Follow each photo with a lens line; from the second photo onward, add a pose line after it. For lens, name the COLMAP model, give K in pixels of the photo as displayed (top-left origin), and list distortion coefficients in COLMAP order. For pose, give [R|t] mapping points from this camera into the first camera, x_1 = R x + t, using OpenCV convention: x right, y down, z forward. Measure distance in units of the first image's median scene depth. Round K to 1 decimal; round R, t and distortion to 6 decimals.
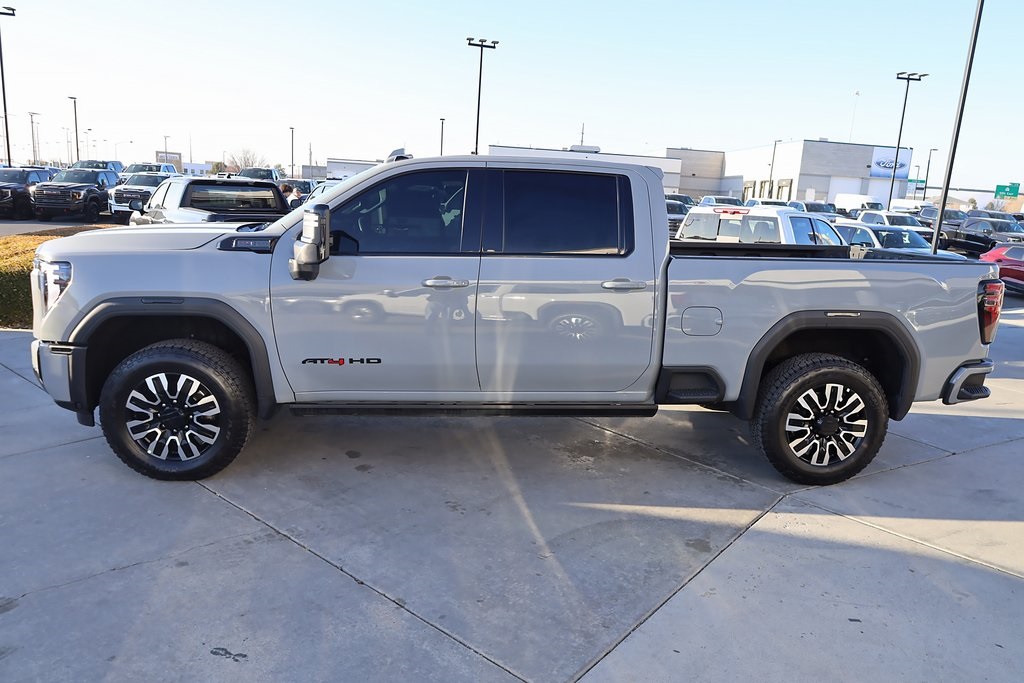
lens RADIAL K [[706.4, 0, 472.6], [0, 706.4, 360.8], [0, 0, 1]] dist [-0.005574, 0.004817]
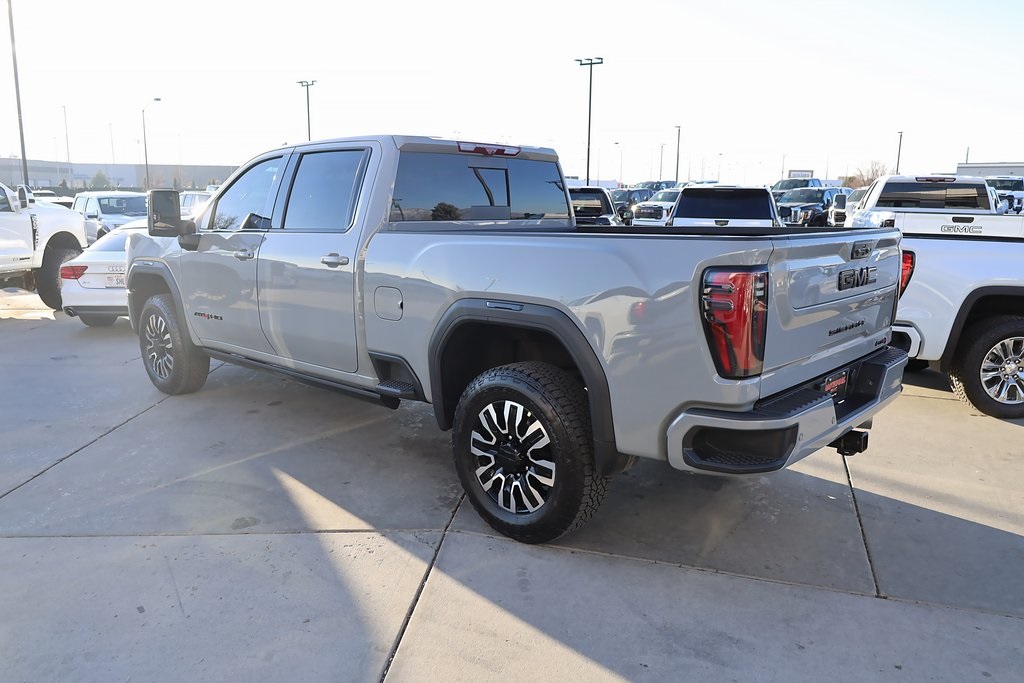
lens RADIAL K [[743.1, 0, 520.6], [0, 743.1, 347.0], [0, 0, 1]] dist [-0.023407, 0.002570]
pose [[0.666570, 0.099802, -0.738731, 1.080422], [-0.135221, 0.990745, 0.011838, -0.033991], [0.733076, 0.092001, 0.673896, 0.477040]]
